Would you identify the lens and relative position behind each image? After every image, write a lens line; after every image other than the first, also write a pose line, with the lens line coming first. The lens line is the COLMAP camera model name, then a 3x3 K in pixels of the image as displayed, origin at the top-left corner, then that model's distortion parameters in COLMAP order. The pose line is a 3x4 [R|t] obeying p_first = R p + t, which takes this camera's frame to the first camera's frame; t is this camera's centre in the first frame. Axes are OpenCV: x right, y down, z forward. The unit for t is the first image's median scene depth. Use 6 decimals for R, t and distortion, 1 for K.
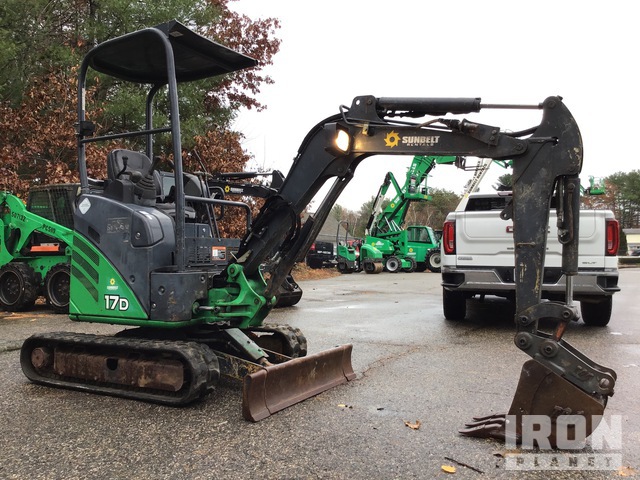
lens RADIAL K [[560.4, 0, 316.0], [0, 560.4, 242.8], [0, 0, 1]] dist [0.126579, -0.016191]
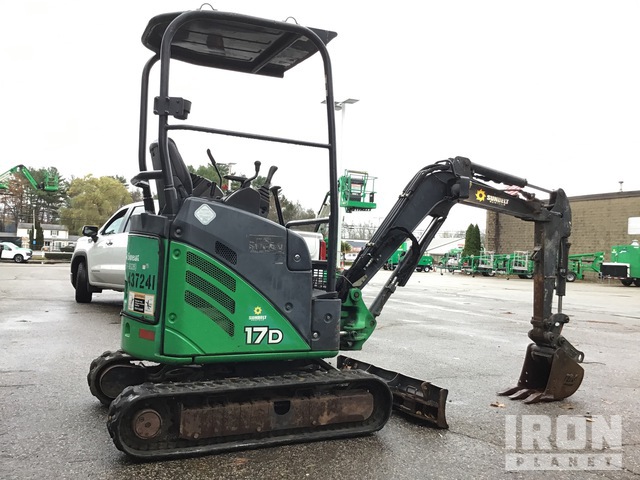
lens RADIAL K [[560.4, 0, 324.3], [0, 560.4, 241.3], [0, 0, 1]] dist [0.126579, -0.016191]
pose [[0.559748, 0.047927, 0.827276, -1.017473], [-0.055007, 0.998273, -0.020616, -0.022421], [-0.826835, -0.033966, 0.561418, 0.471042]]
